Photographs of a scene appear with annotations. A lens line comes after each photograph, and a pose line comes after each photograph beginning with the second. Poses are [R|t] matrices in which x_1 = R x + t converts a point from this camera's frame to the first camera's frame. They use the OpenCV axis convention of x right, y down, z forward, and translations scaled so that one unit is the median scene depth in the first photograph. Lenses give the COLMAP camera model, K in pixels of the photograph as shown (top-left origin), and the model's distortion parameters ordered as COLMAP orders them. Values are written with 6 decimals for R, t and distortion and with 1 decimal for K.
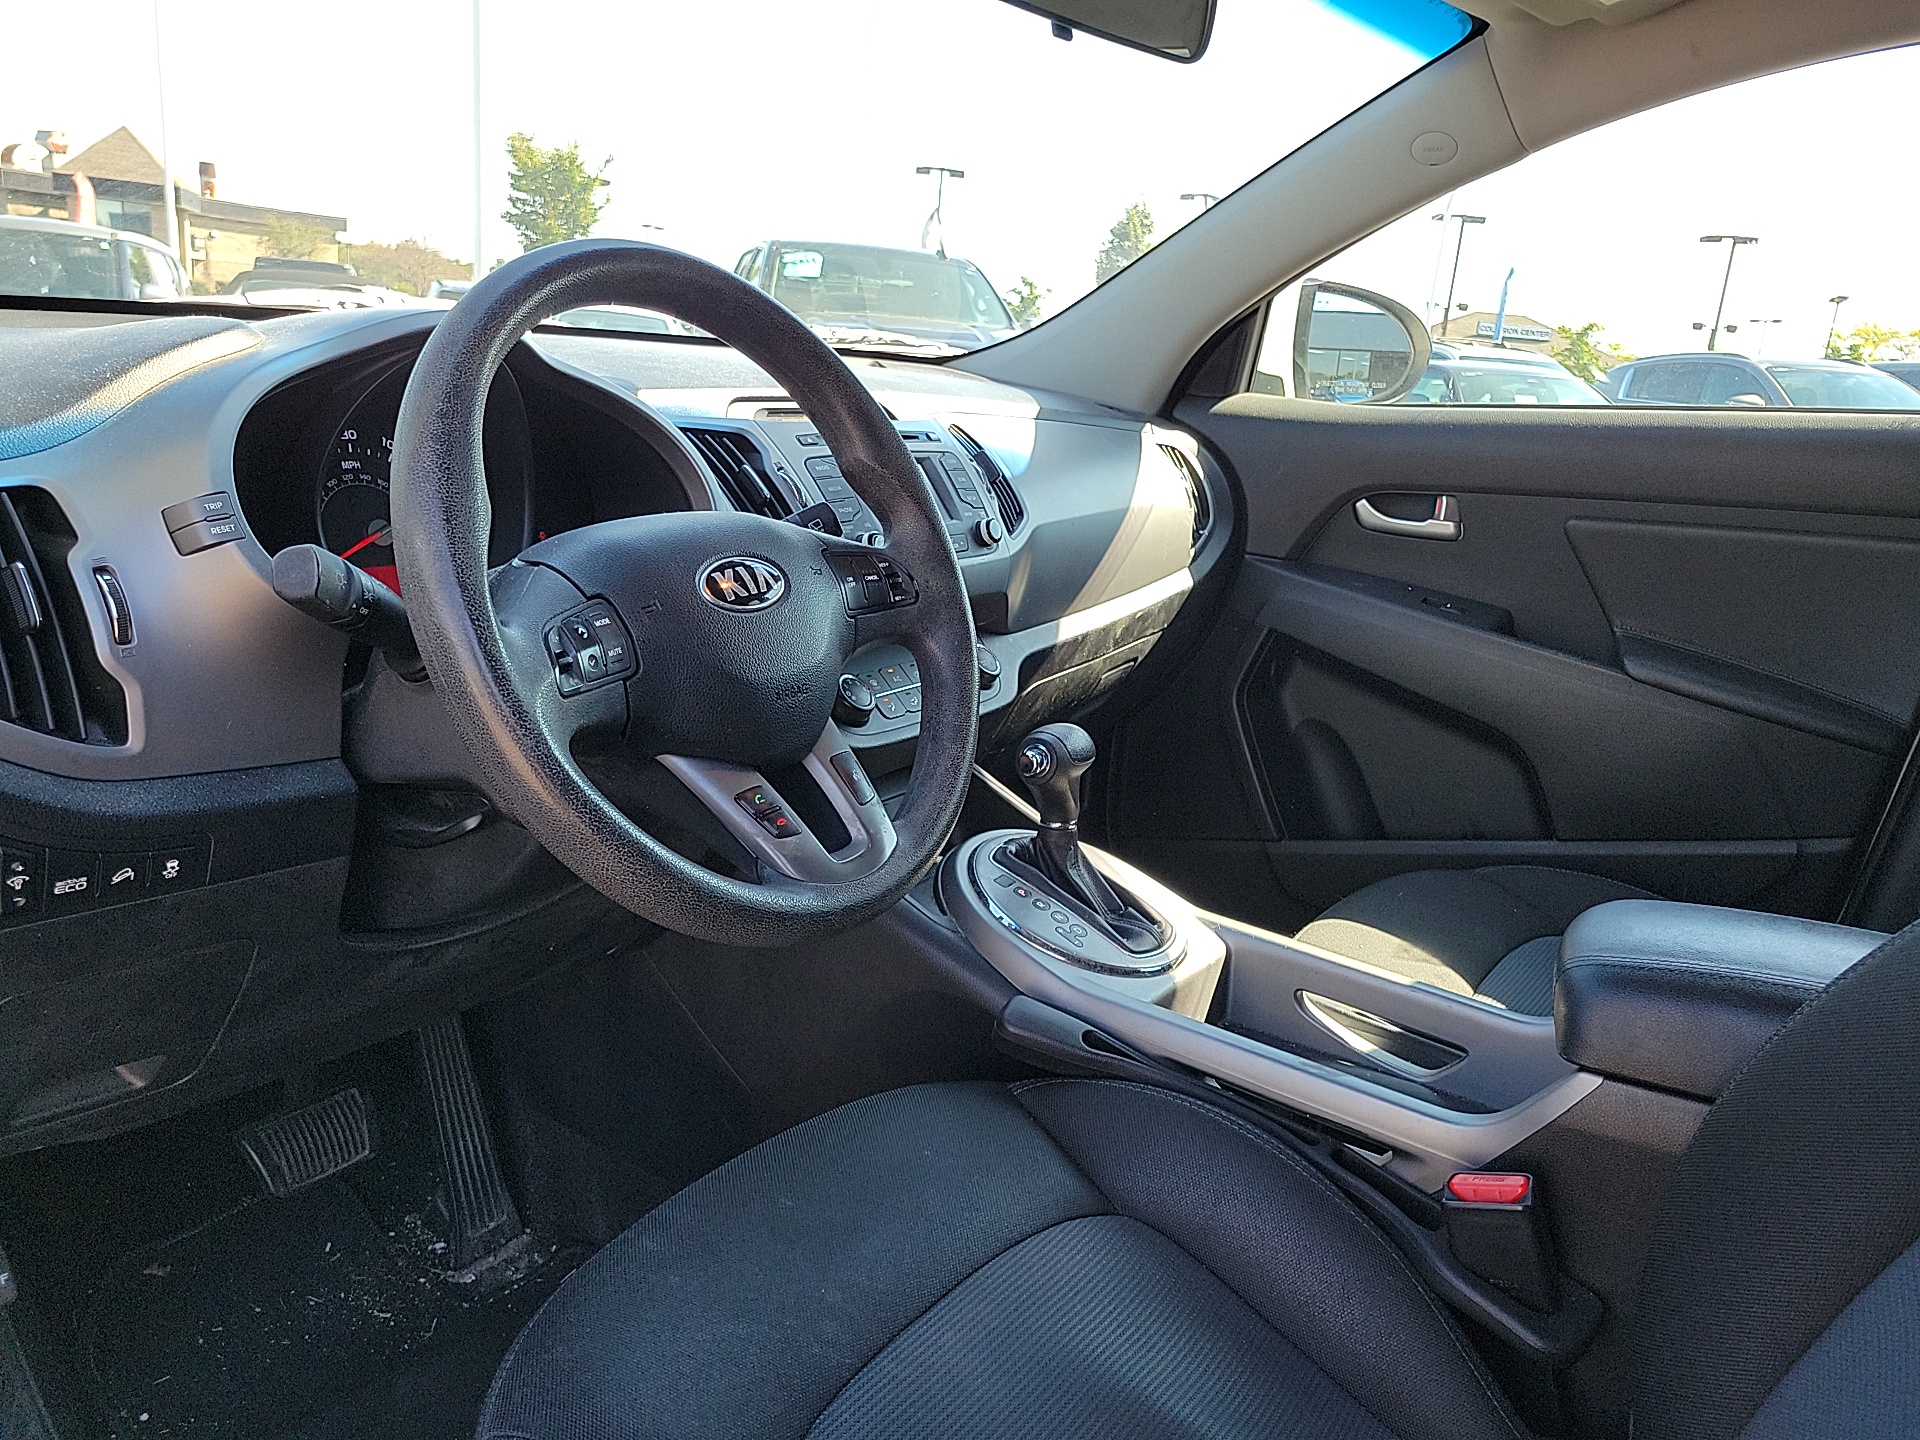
lens RADIAL K [[1458.6, 0, 943.3], [0, 1458.6, 732.7], [0, 0, 1]] dist [0.044205, -0.036143]
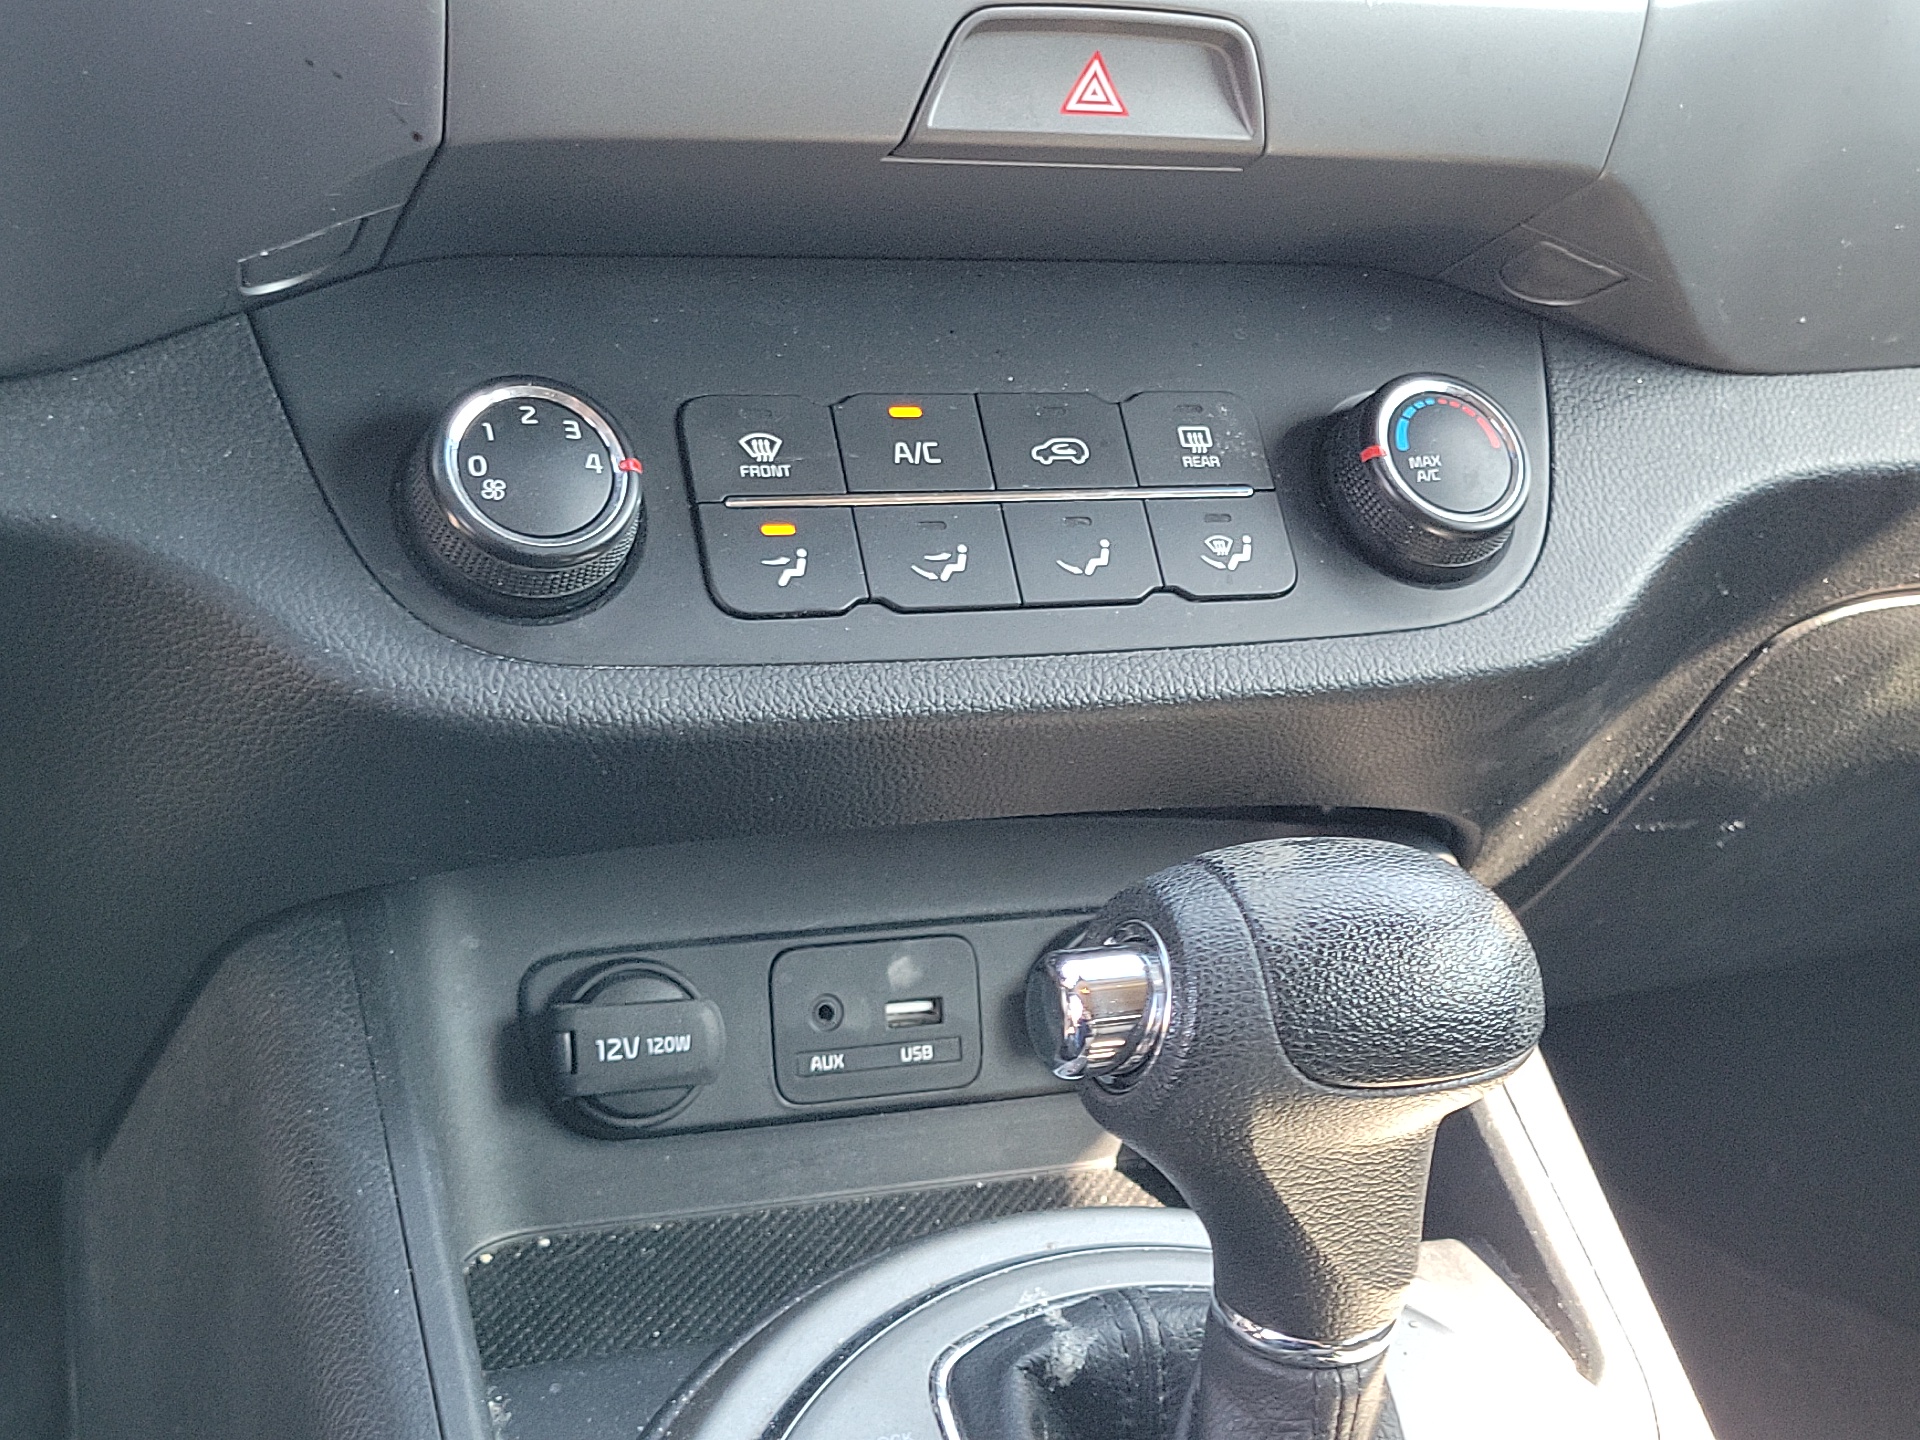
lens RADIAL K [[2782.9, 0, 966.7], [0, 2782.9, 712.7], [0, 0, 1]] dist [0.032021, 0.000000]
pose [[0.825963, 0.254221, -0.503148, 0.252856], [-0.205255, 0.966897, 0.151591, -0.080602], [0.525030, -0.021935, 0.850801, 0.769464]]
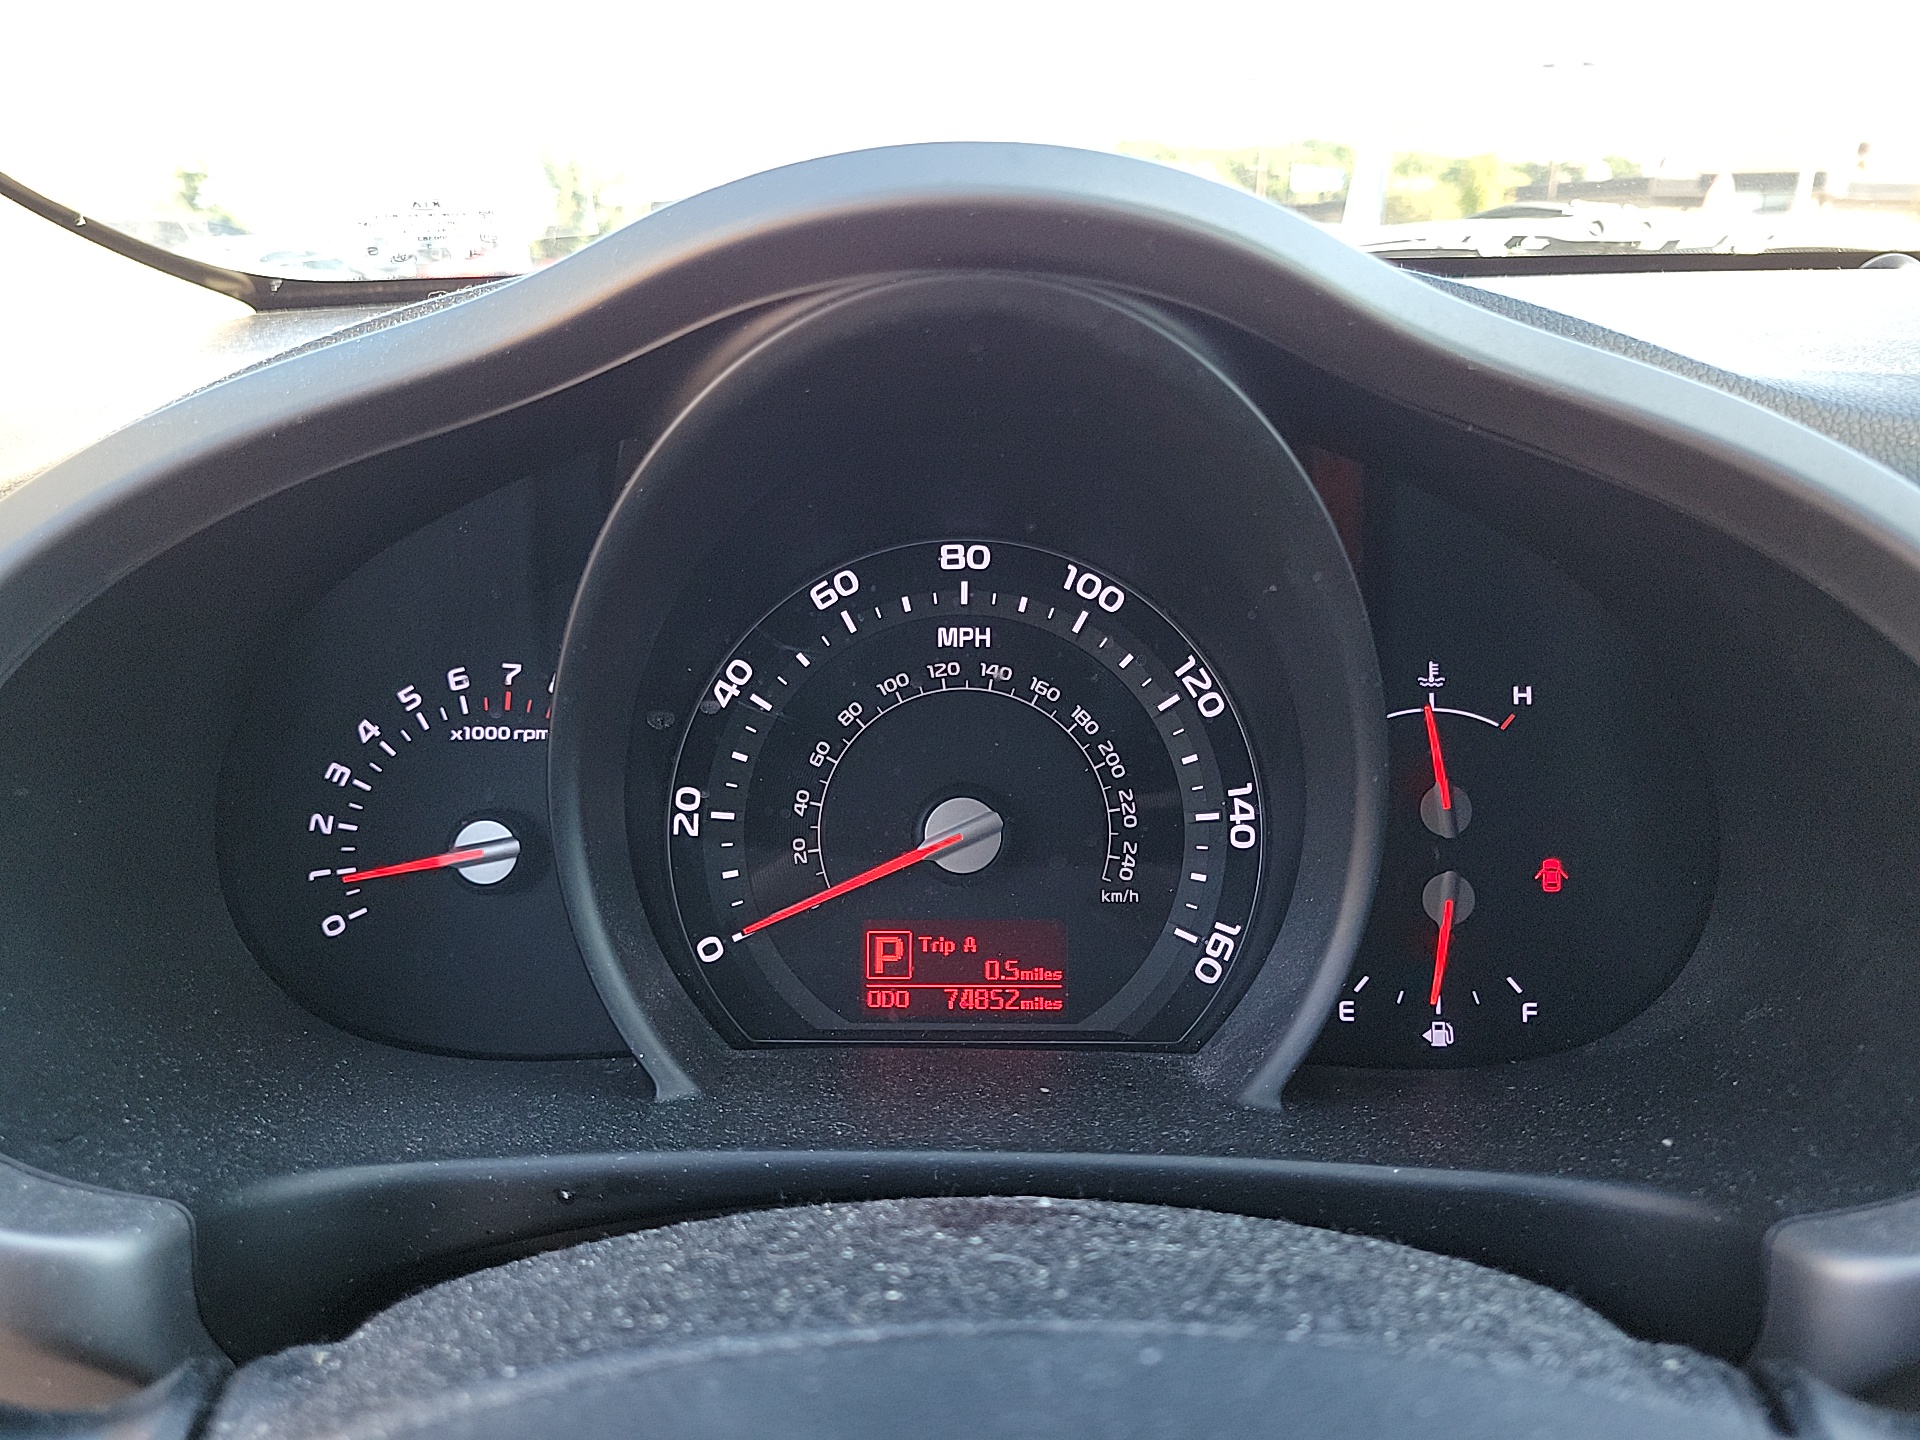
lens RADIAL K [[1458.6, 0, 933.4], [0, 1458.6, 728.7], [0, 0, 1]] dist [0.044205, -0.036143]
pose [[0.551342, 0.176114, -0.815479, -0.097266], [-0.176623, 0.979949, 0.092220, -0.185014], [0.815369, 0.093187, 0.571393, 0.754166]]
